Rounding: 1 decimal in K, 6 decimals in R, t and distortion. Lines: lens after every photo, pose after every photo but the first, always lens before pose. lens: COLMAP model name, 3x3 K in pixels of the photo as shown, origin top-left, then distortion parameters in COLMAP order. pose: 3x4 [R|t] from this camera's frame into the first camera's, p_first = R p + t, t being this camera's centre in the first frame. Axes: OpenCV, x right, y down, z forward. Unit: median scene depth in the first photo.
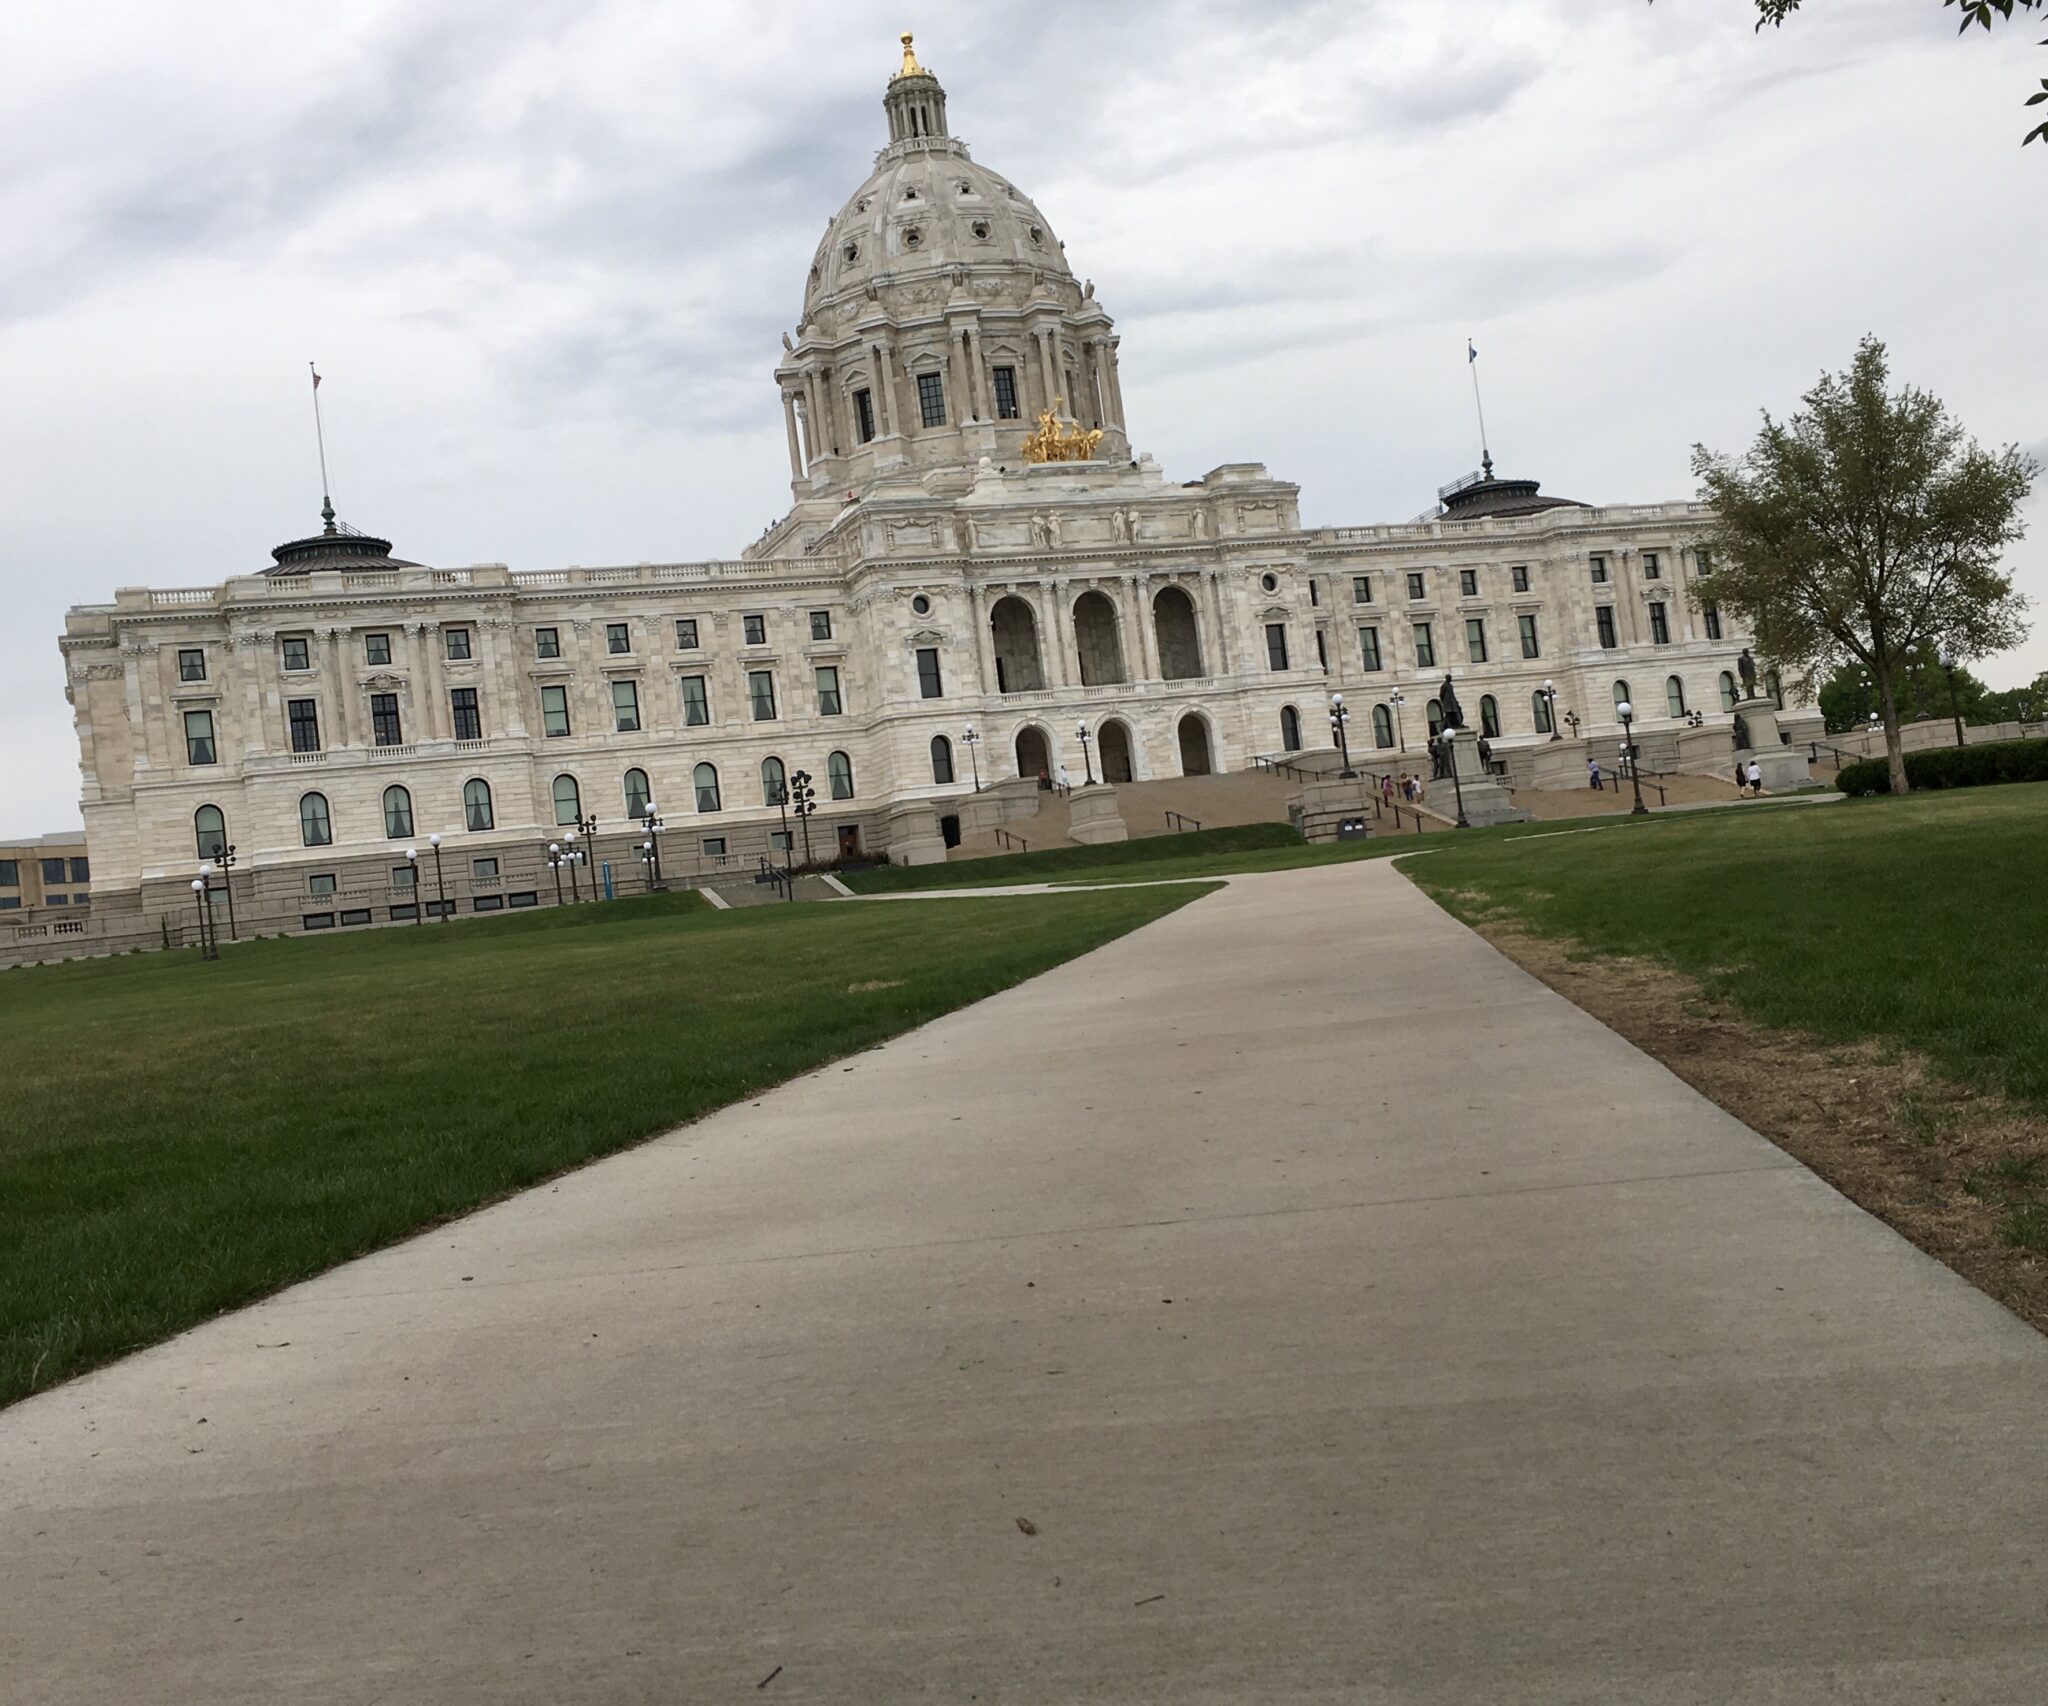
lens RADIAL K [[3367.9, 0, 1024.0], [0, 3367.9, 853.0], [0, 0, 1]] dist [0.002299, 0.013338]
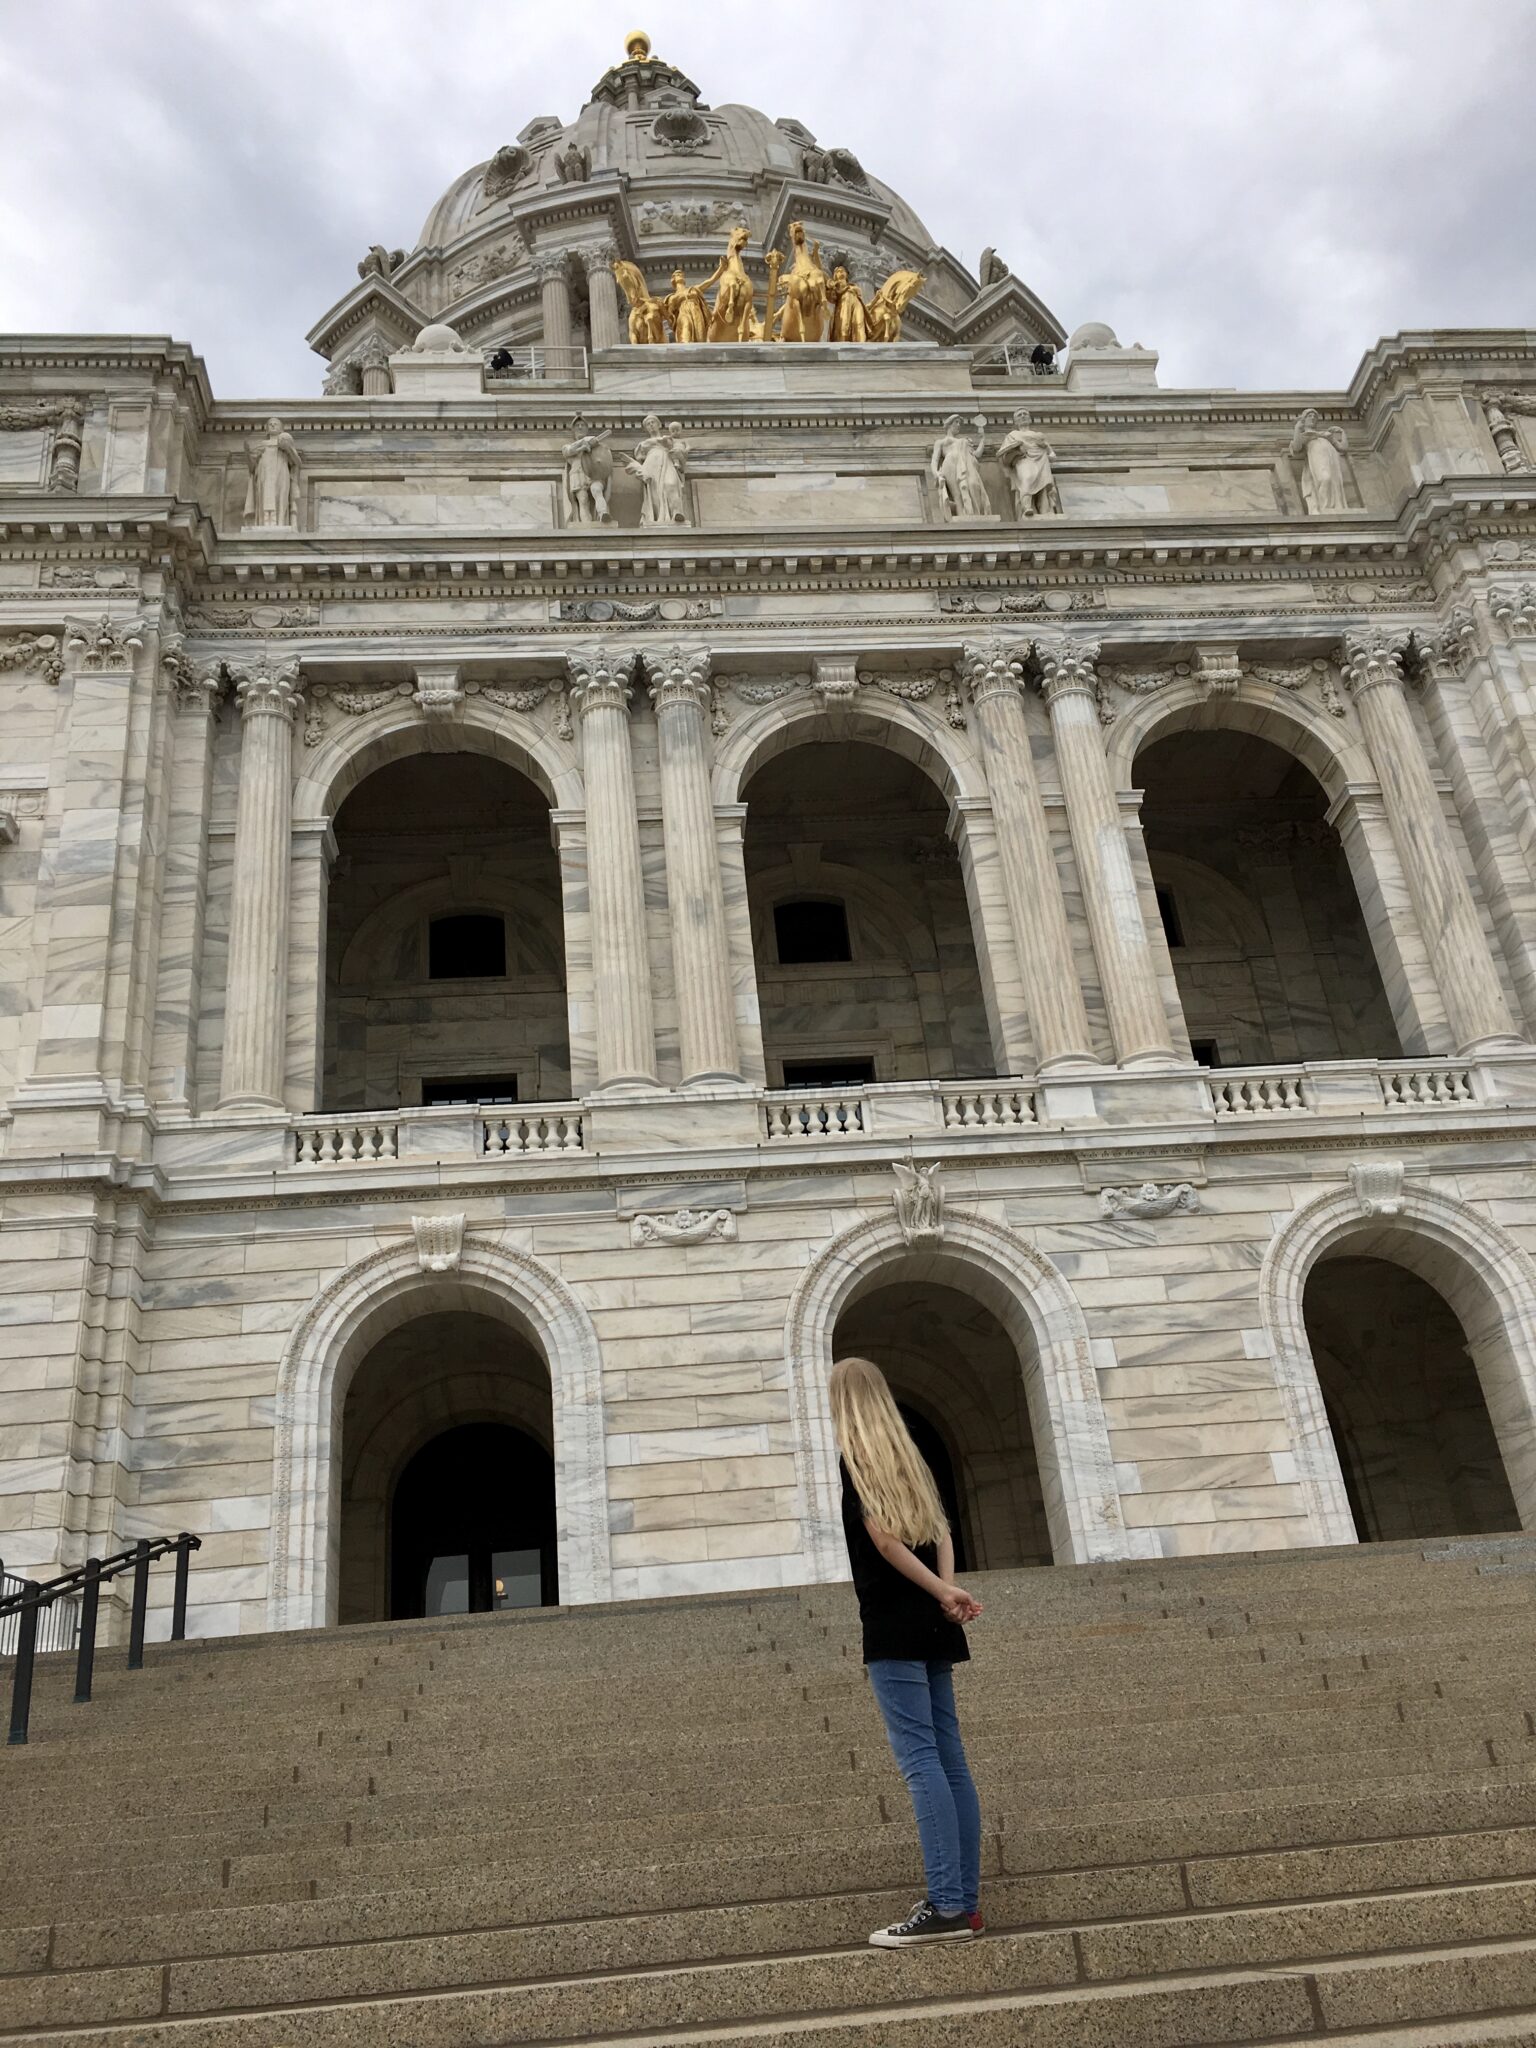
lens RADIAL K [[1716.0, 0, 768.1], [0, 1716.0, 1010.1], [0, 0, 1]] dist [0.082407, -0.117579]
pose [[0.944537, -0.112779, -0.308432, 0.049247], [-0.013966, 0.924540, -0.380829, -0.015397], [0.328107, 0.364014, 0.871688, 0.902335]]
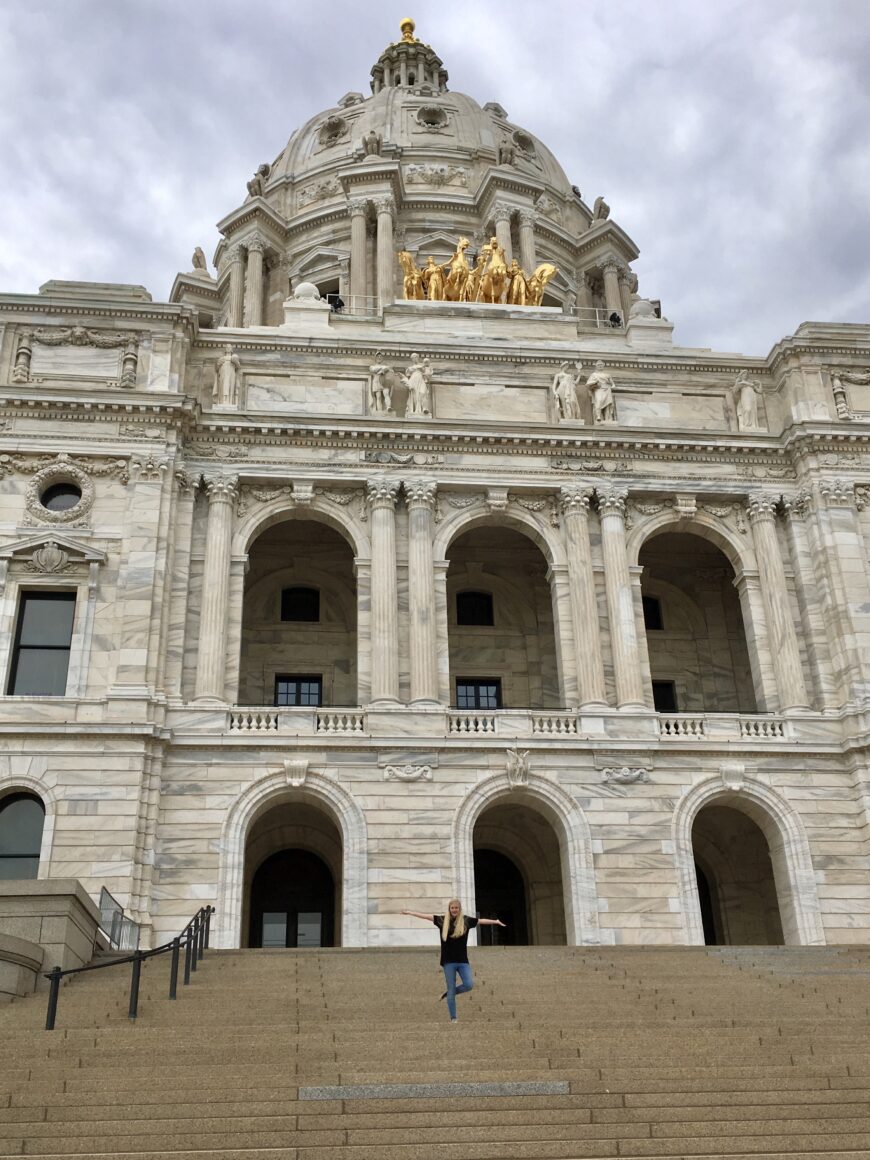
lens RADIAL K [[1164.9, 0, 430.8], [0, 1164.9, 559.9], [0, 0, 1]] dist [0.052895, 0.001208]
pose [[0.950392, -0.035679, -0.309003, 0.060606], [-0.083495, 0.927681, -0.363919, -0.013620], [0.299641, 0.371666, 0.878681, 0.857254]]
